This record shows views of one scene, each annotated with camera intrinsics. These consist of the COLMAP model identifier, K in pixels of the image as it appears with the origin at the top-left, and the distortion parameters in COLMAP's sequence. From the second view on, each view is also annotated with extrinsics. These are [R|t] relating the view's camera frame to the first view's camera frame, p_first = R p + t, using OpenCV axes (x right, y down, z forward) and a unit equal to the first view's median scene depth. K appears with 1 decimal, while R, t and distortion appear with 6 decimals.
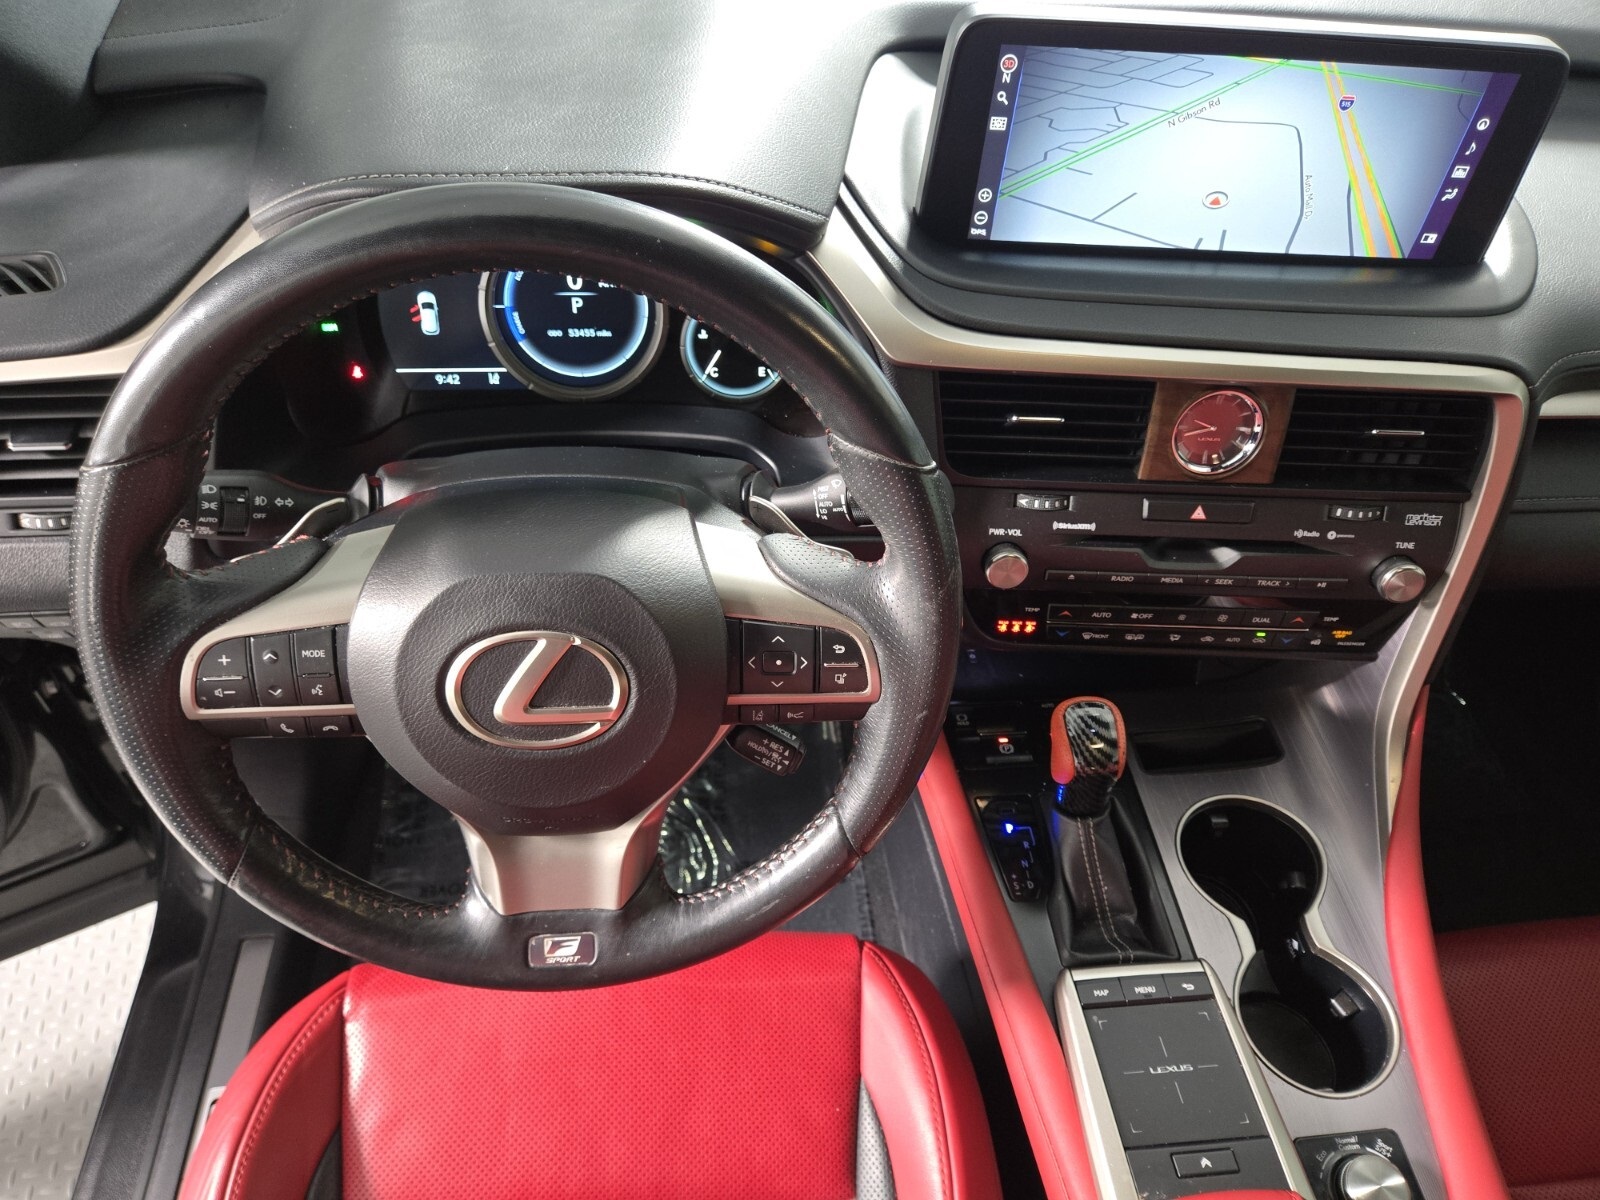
lens RADIAL K [[1088.9, 0, 800.0], [0, 1088.9, 600.0], [0, 0, 1]] dist [0.063513, -0.069640]
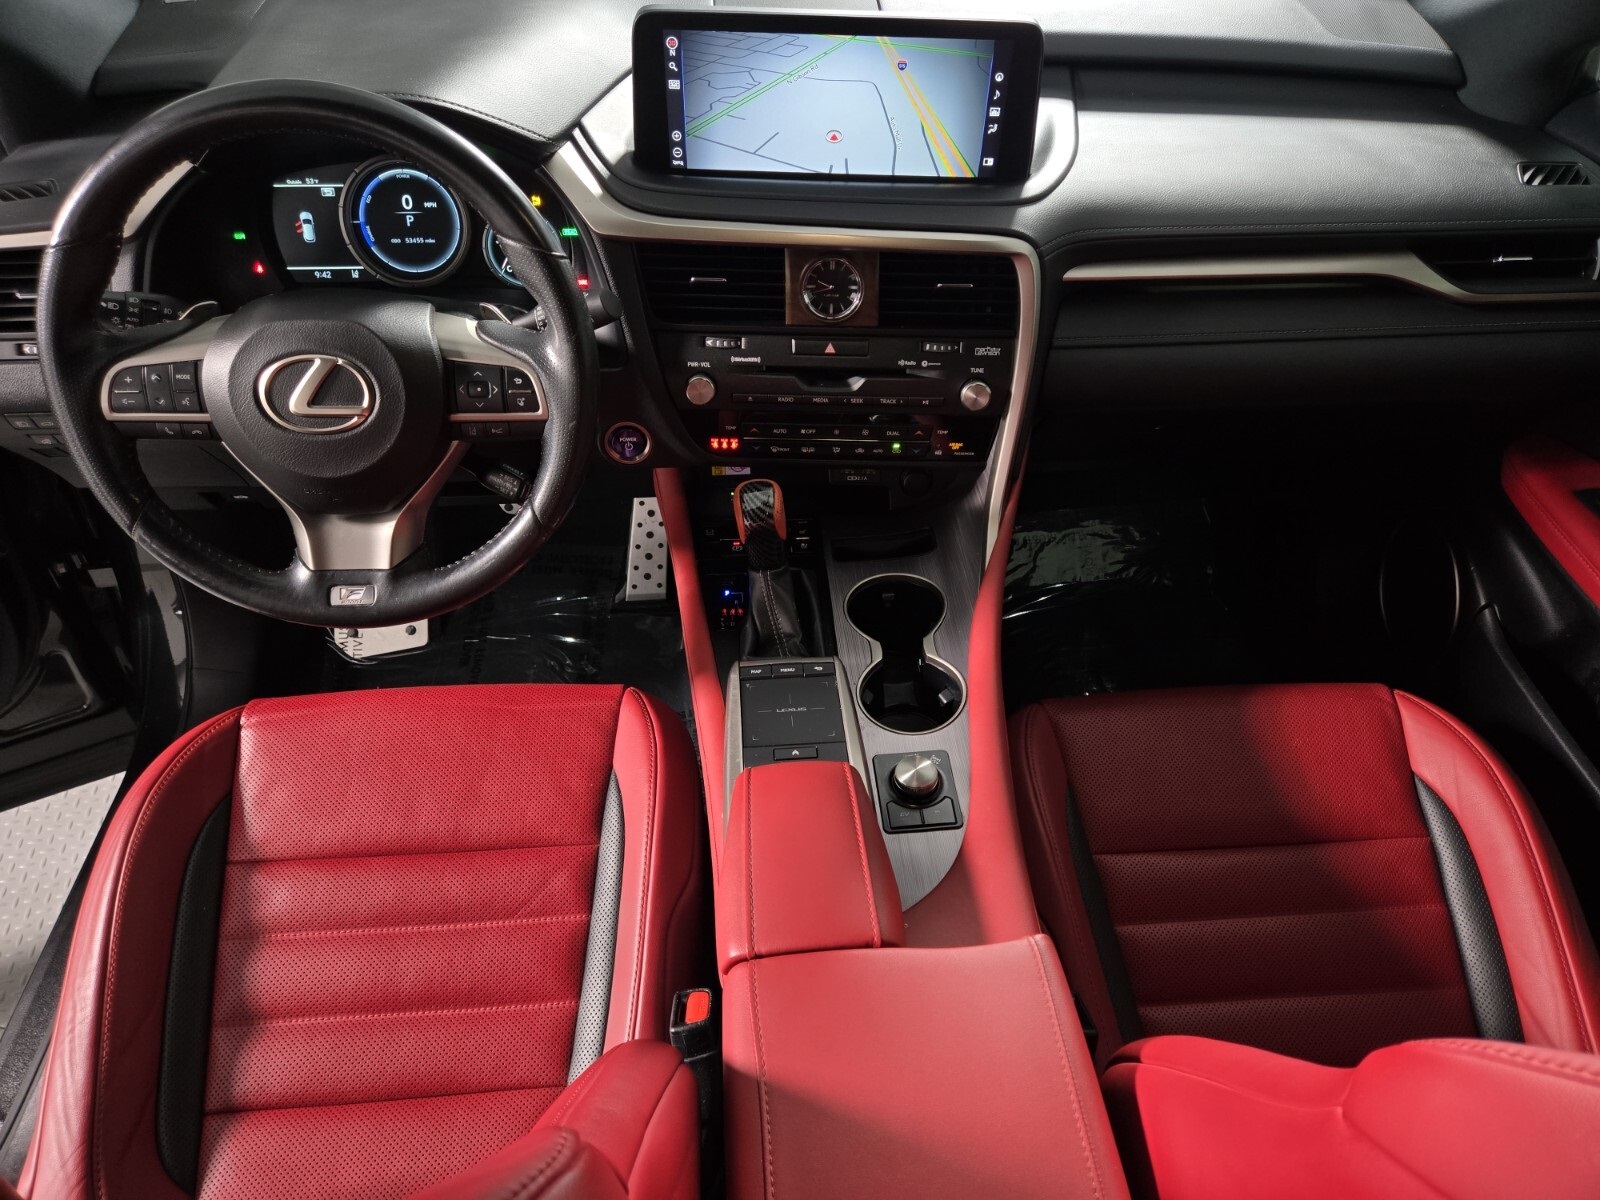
lens RADIAL K [[1077.3, 0, 808.8], [0, 1077.3, 604.2], [0, 0, 1]] dist [0.071674, -0.068259]
pose [[0.999369, -0.012644, -0.033181, 0.391901], [0.009705, 0.996135, -0.087297, 0.394615], [0.034156, 0.086920, 0.995630, -0.405529]]
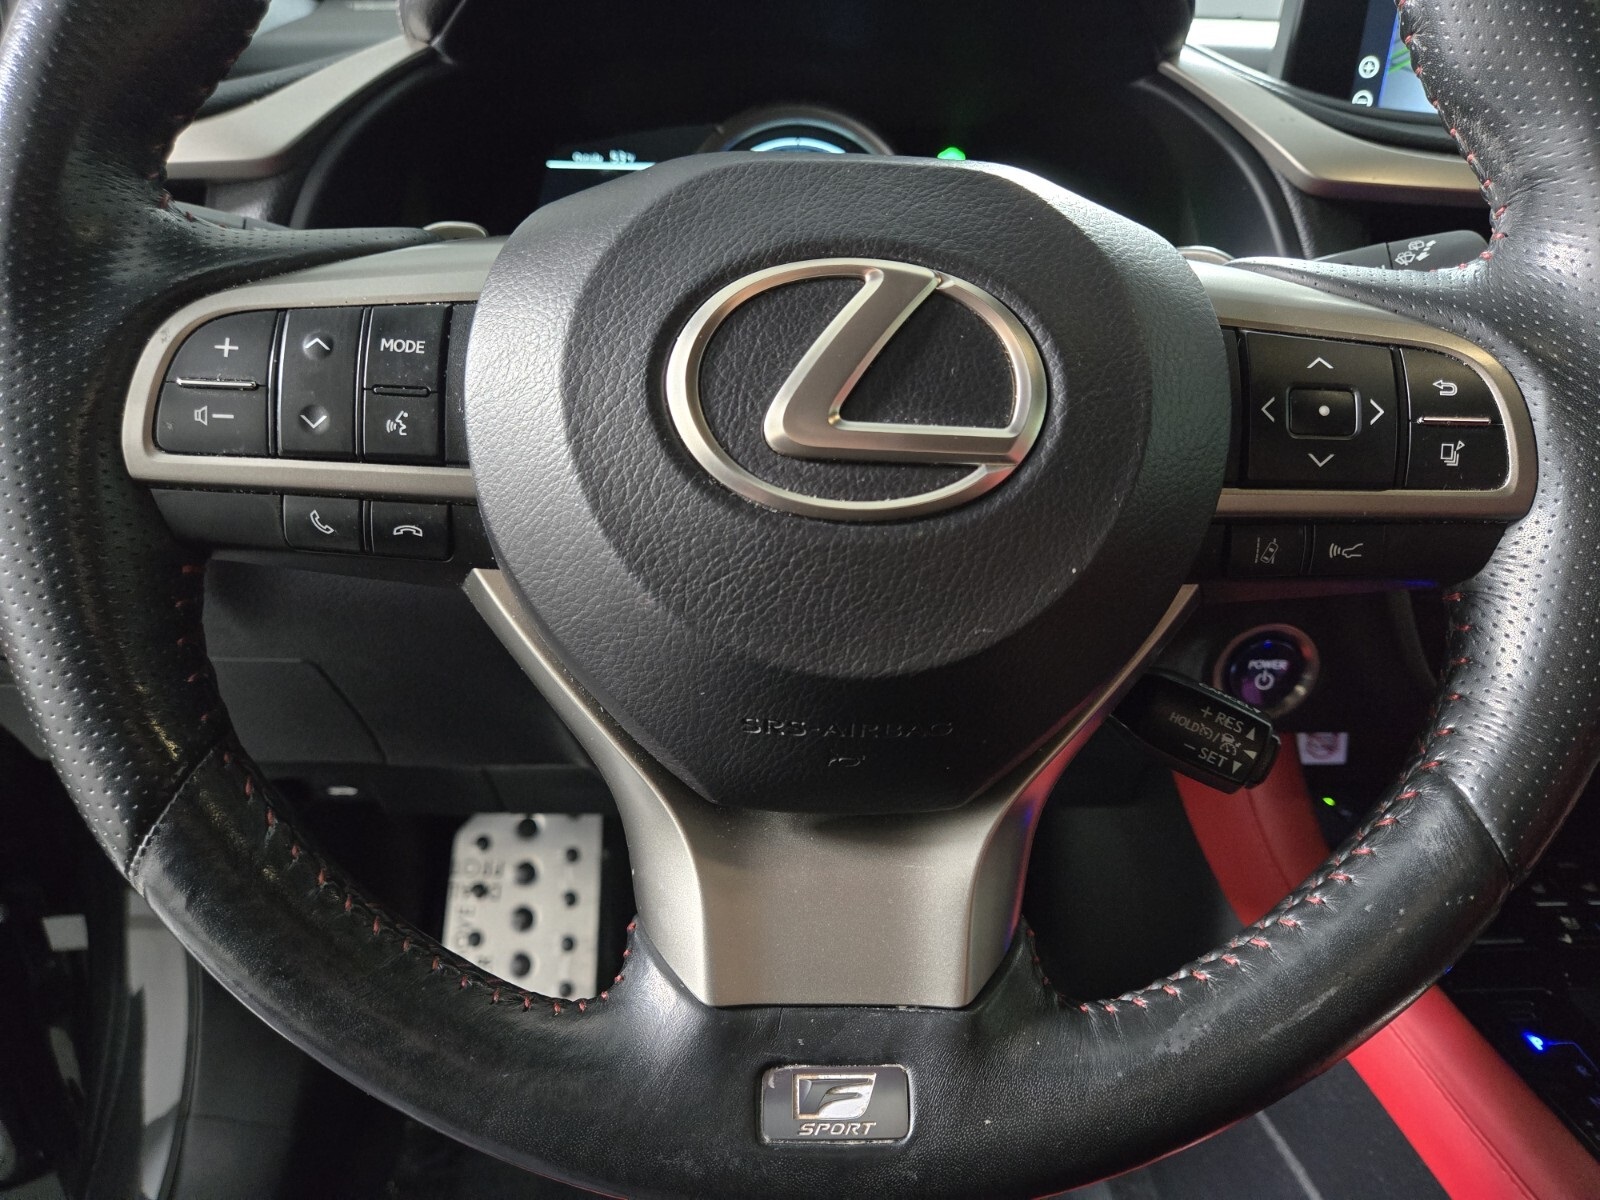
lens RADIAL K [[1088.9, 0, 800.0], [0, 1088.9, 600.0], [0, 0, 1]] dist [0.063513, -0.069640]
pose [[0.998675, 0.000651, -0.051452, -0.175732], [-0.020049, 0.925825, -0.377421, 0.251526], [0.047390, 0.377953, 0.924611, 0.438774]]
